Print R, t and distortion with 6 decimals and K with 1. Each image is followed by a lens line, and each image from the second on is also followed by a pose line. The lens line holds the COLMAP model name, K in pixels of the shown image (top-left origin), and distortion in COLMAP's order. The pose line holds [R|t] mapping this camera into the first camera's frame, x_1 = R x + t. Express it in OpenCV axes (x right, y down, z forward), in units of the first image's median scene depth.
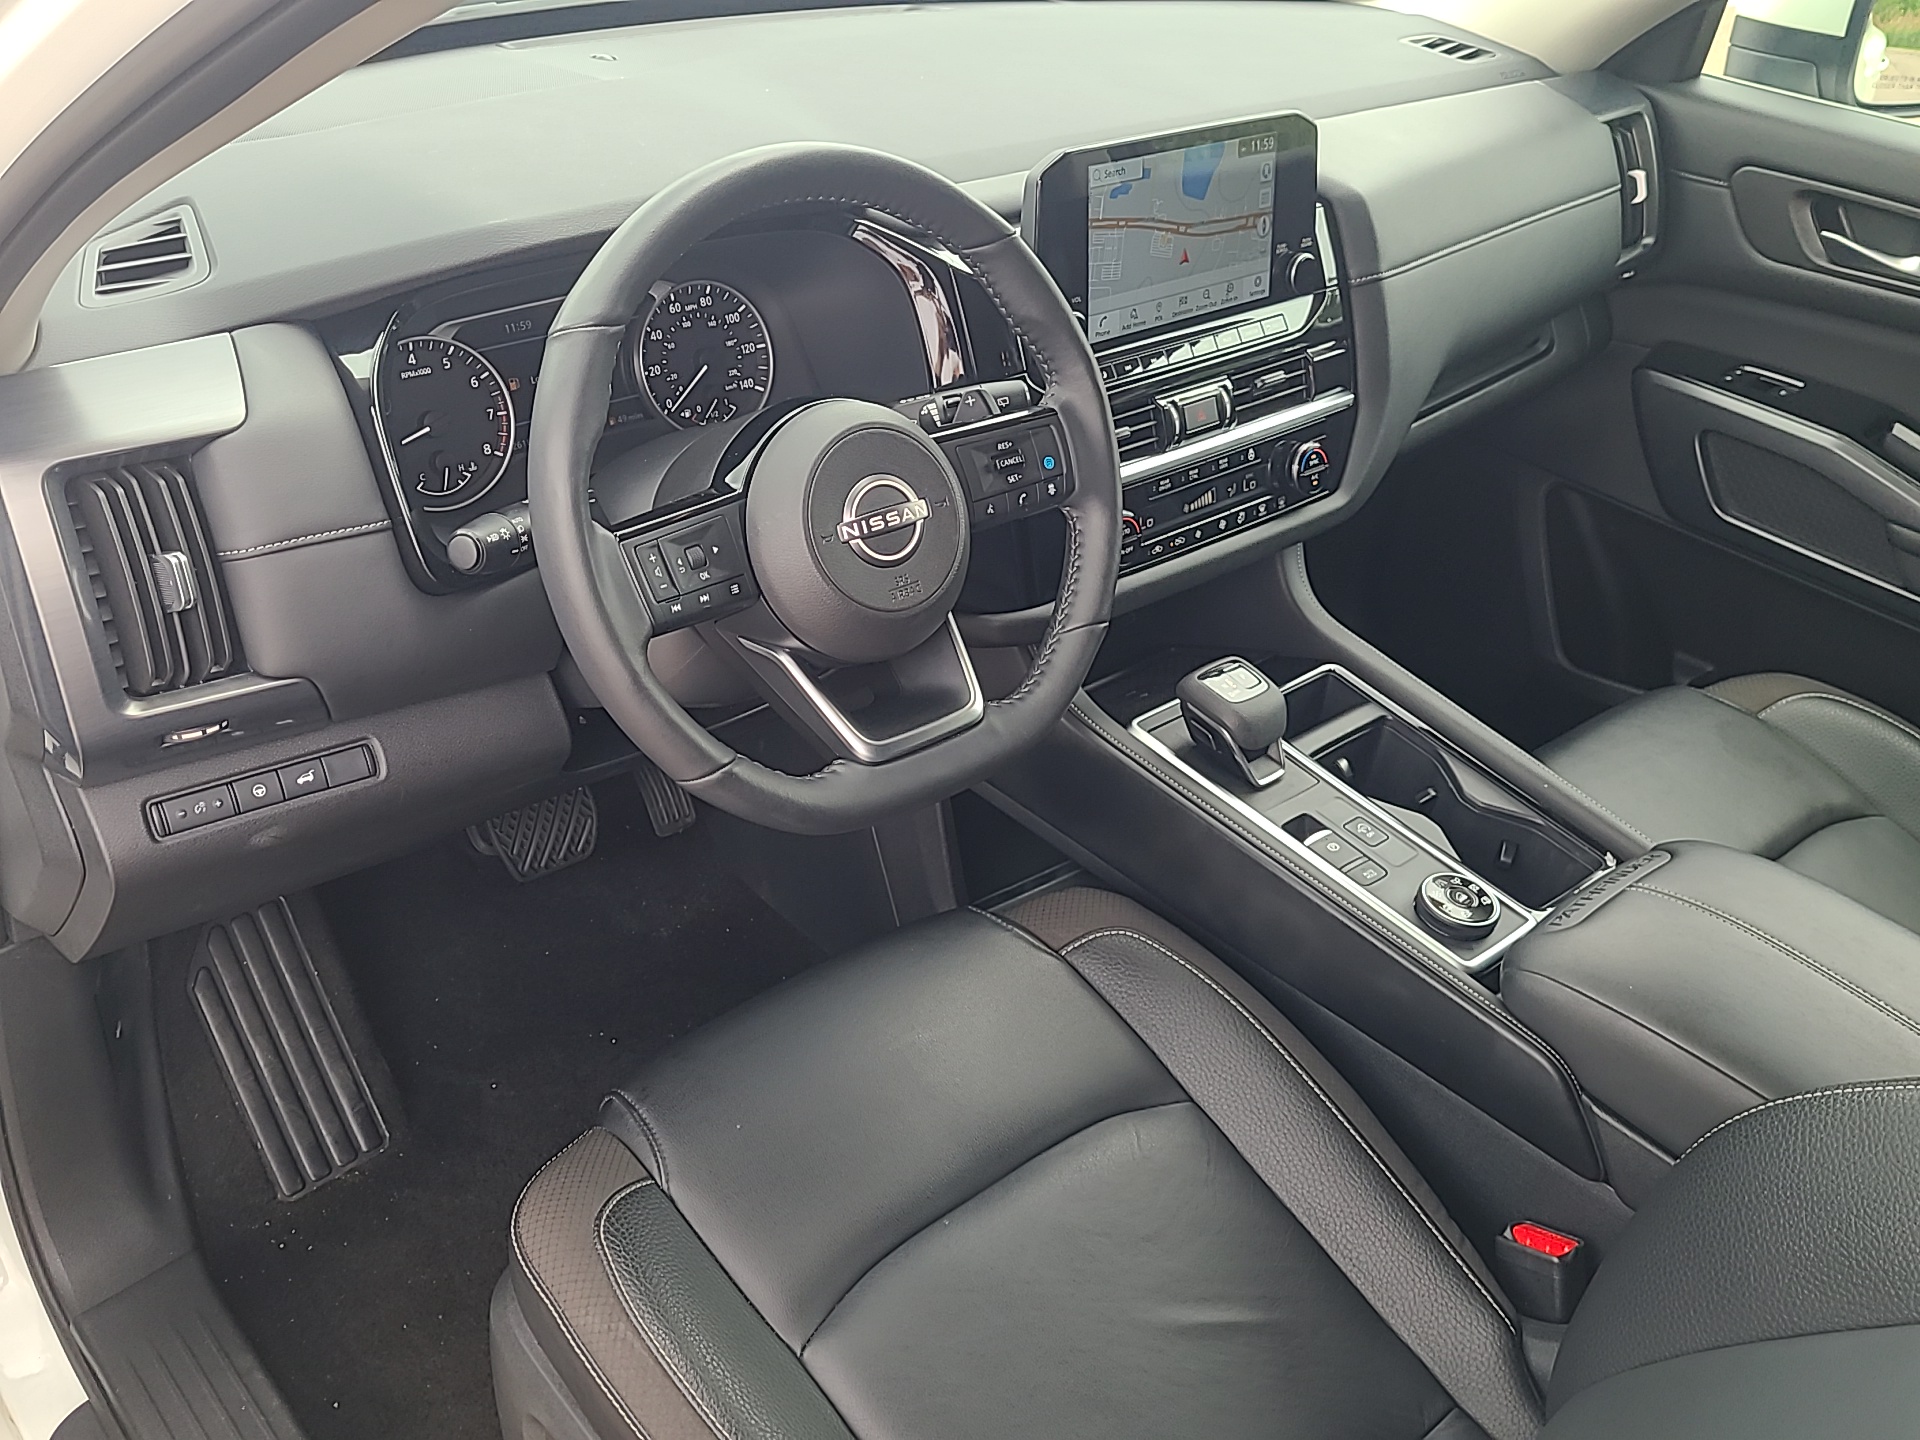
lens RADIAL K [[1736.5, 0, 925.3], [0, 1736.5, 737.9], [0, 0, 1]] dist [0.001193, -0.003216]
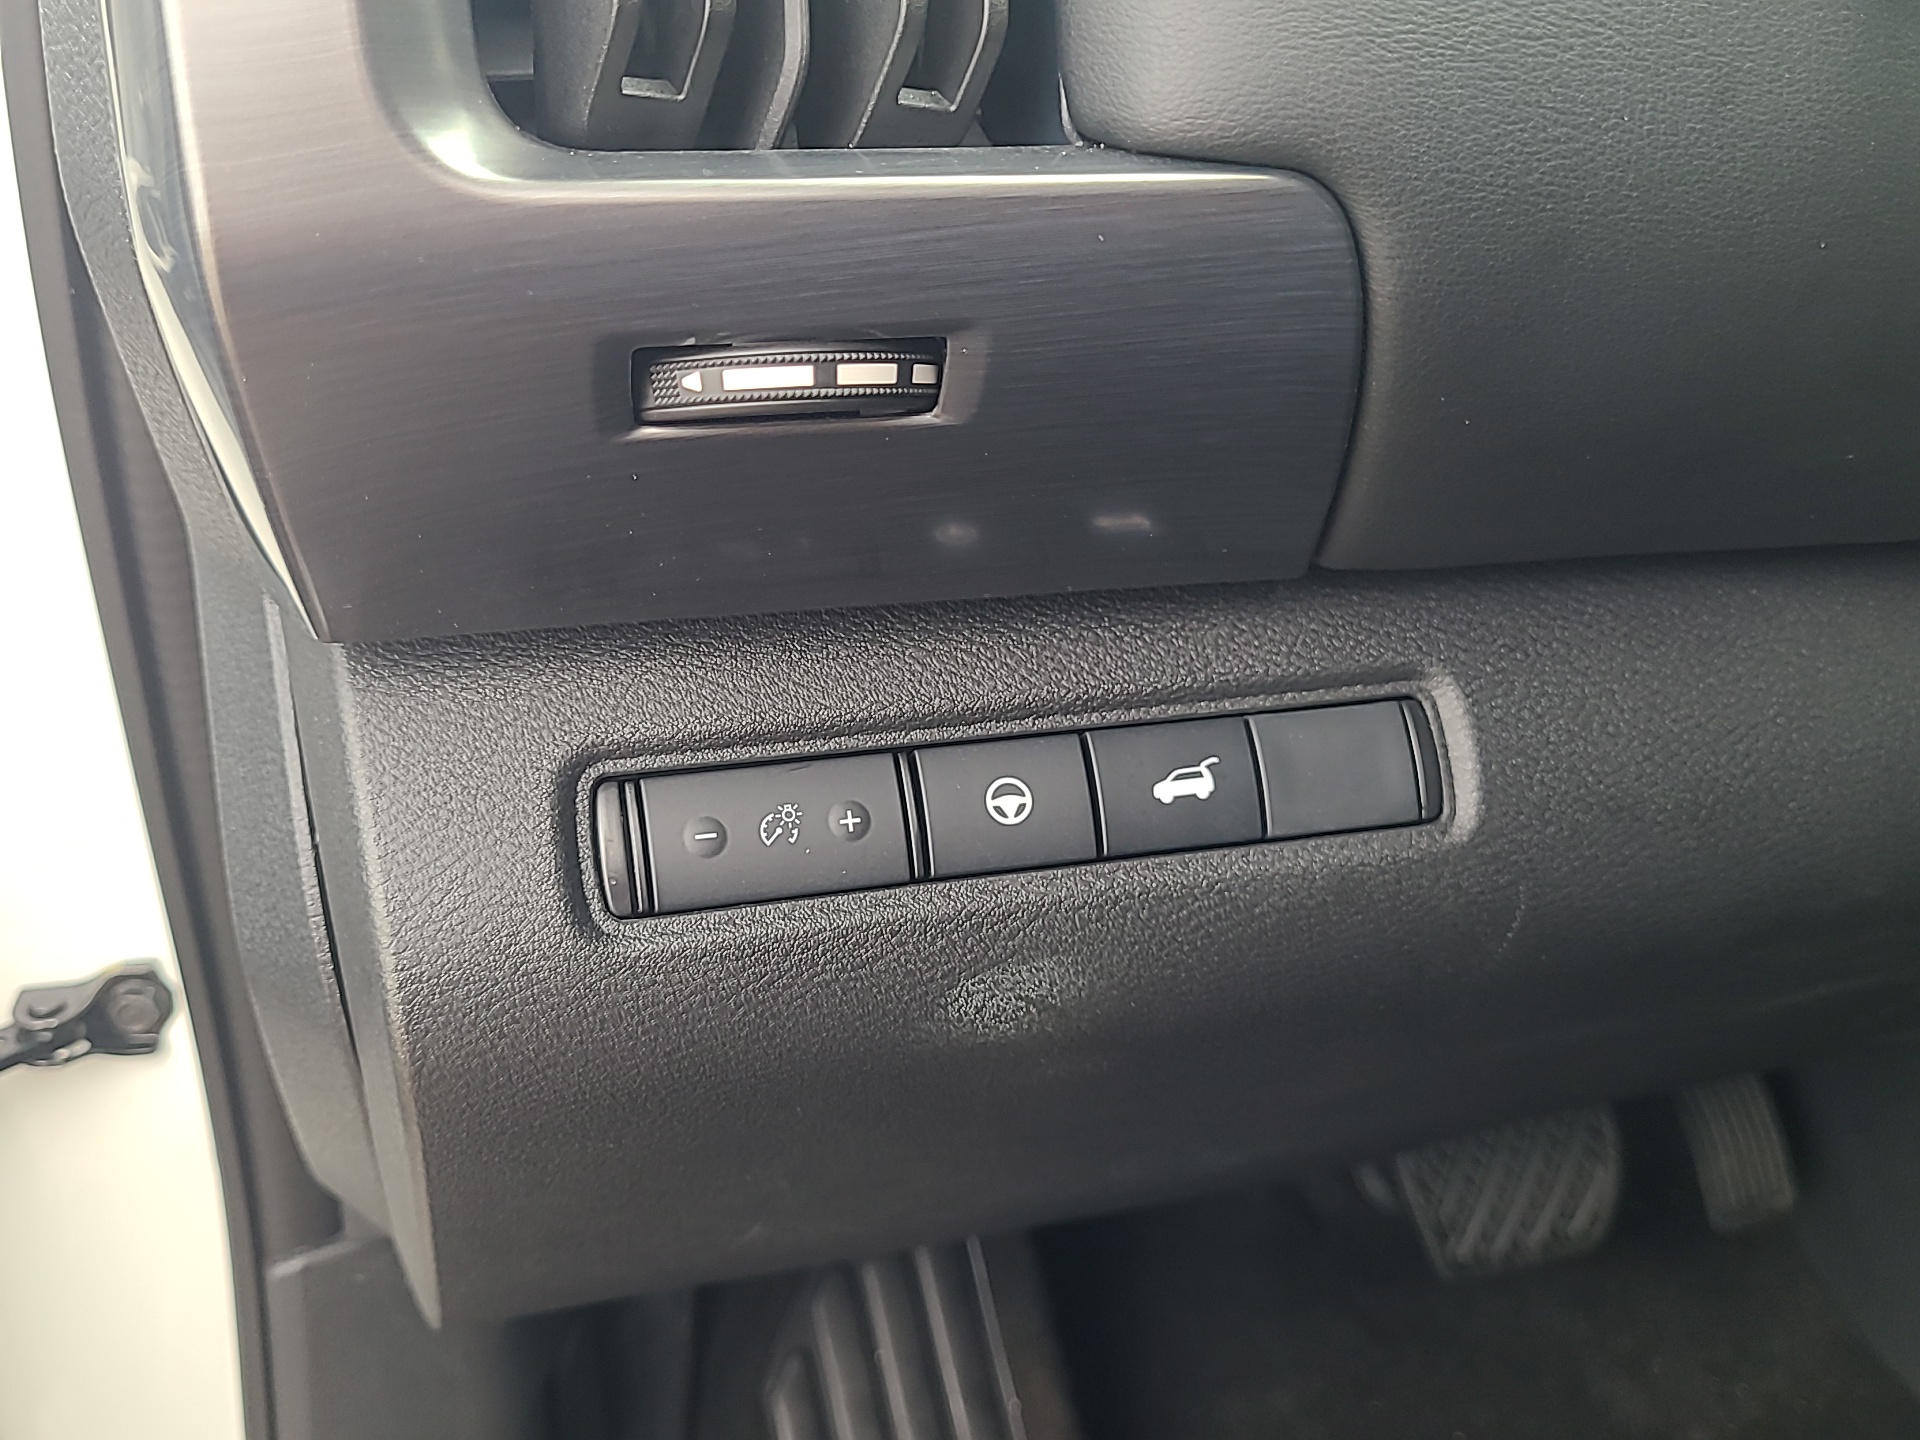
lens RADIAL K [[1736.5, 0, 925.3], [0, 1736.5, 737.9], [0, 0, 1]] dist [0.001193, -0.003216]
pose [[0.922485, 0.058737, -0.381539, -0.243845], [-0.136021, 0.974427, -0.178861, 0.055056], [0.361276, 0.216894, 0.906883, 0.623466]]
